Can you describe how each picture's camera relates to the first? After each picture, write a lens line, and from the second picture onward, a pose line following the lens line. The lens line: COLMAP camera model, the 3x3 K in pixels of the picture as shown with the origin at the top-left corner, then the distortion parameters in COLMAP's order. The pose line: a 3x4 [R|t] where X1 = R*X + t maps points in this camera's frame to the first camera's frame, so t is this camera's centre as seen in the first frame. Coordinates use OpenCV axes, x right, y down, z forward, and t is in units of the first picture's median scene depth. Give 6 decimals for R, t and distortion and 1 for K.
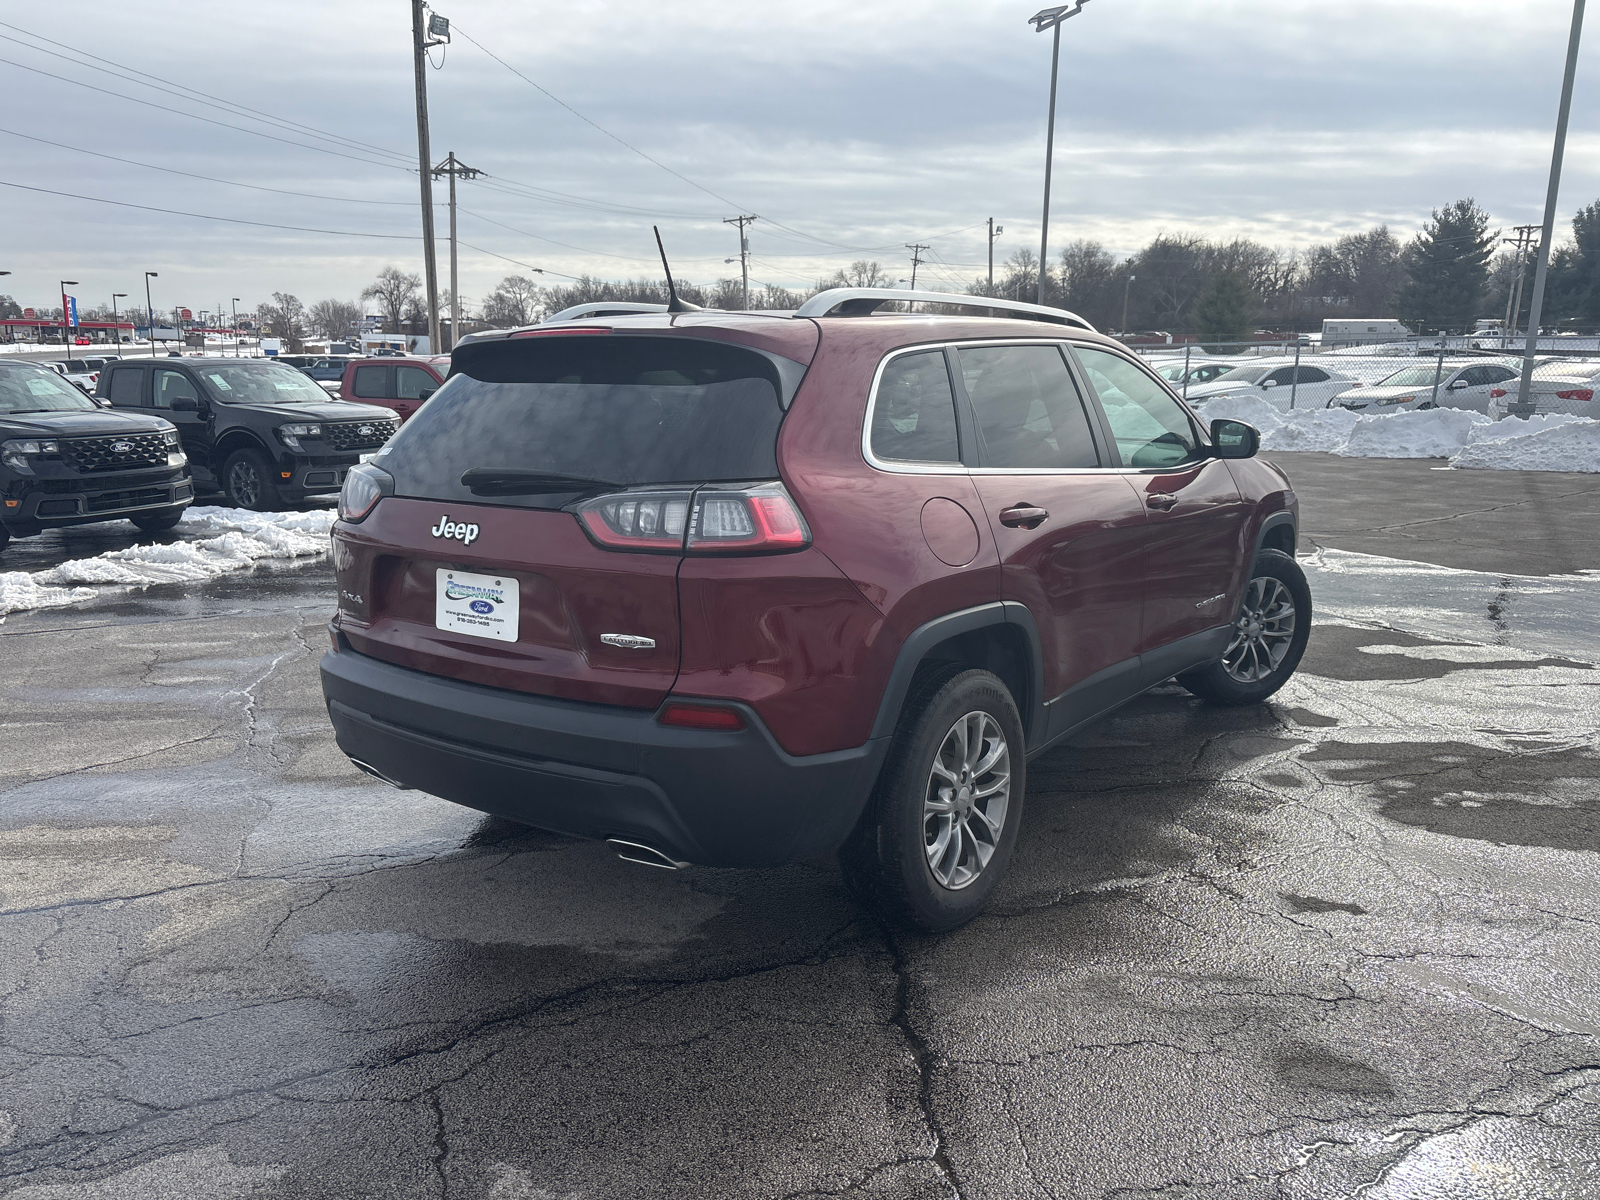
lens RADIAL K [[1260.2, 0, 800.7], [0, 1260.2, 589.1], [0, 0, 1]] dist [-0.013069, 0.012284]
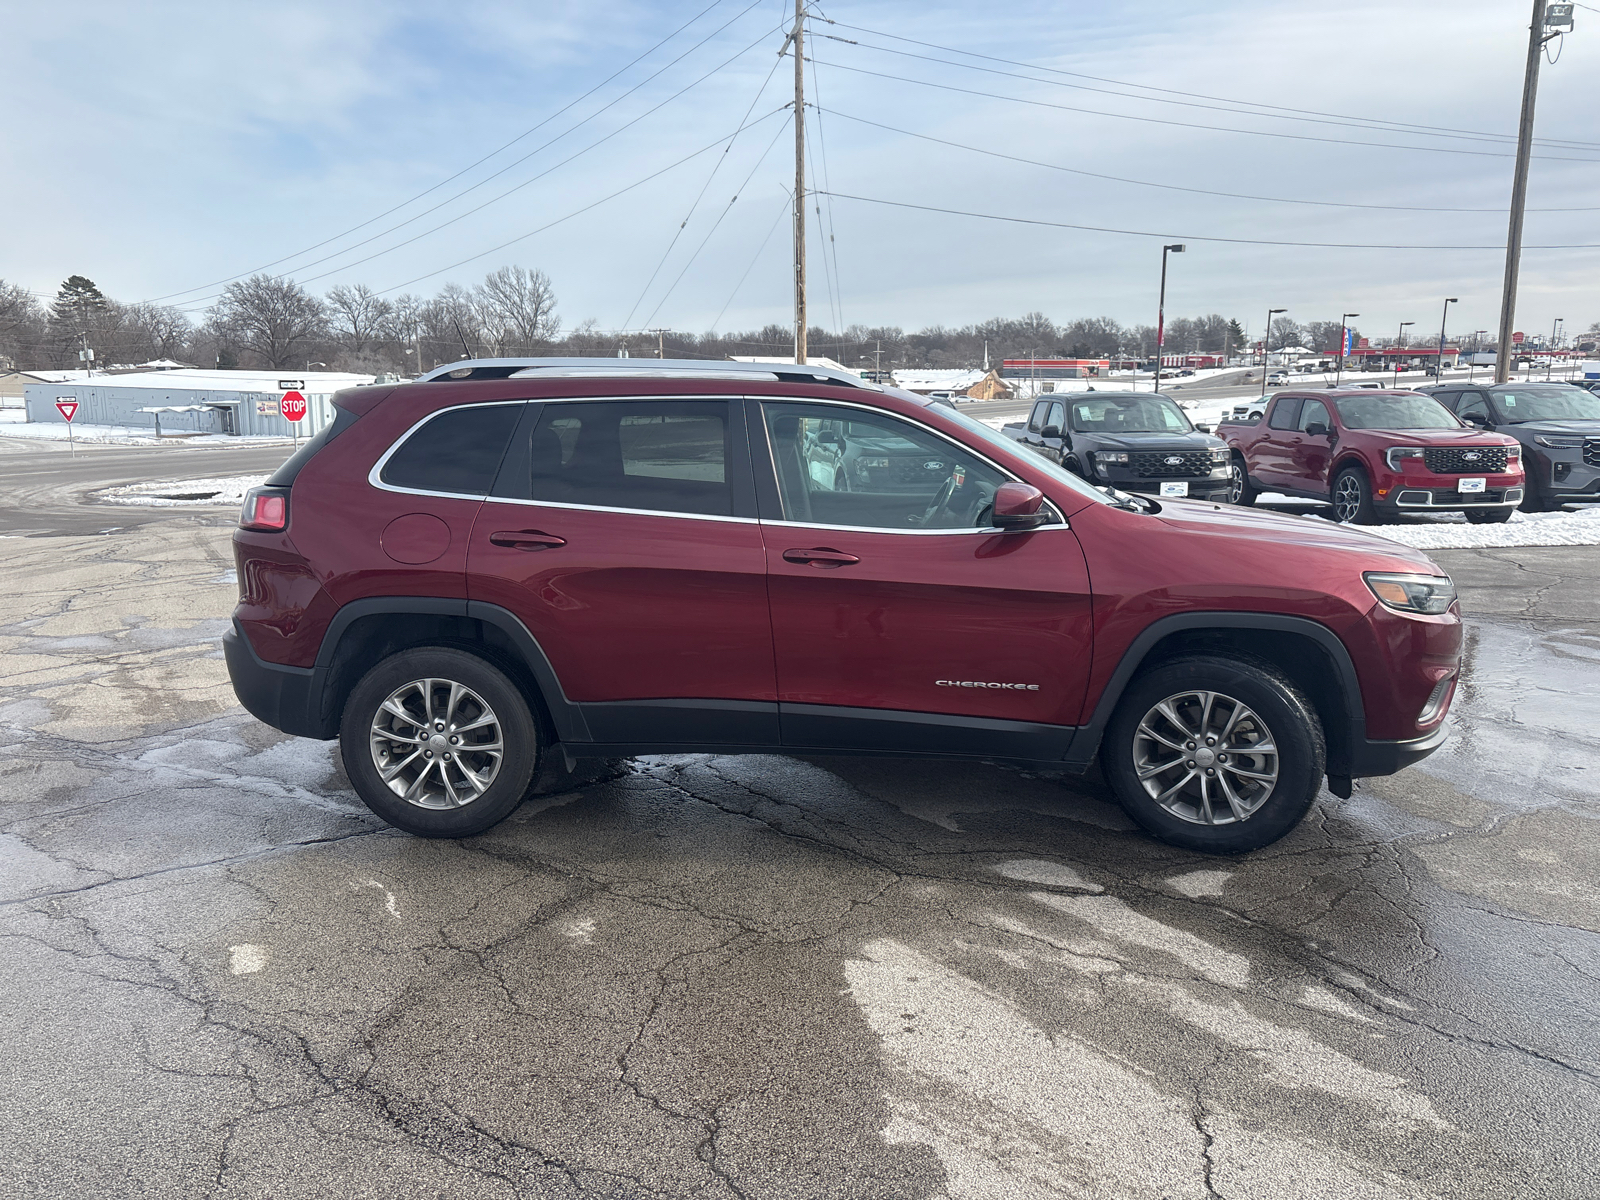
lens RADIAL K [[1260.2, 0, 790.9], [0, 1260.2, 604.1], [0, 0, 1]] dist [-0.013069, 0.012284]
pose [[0.544771, 0.130389, -0.828386, 0.207993], [-0.136336, 0.988467, 0.065928, -0.017392], [0.827428, 0.077023, 0.556265, 0.080747]]
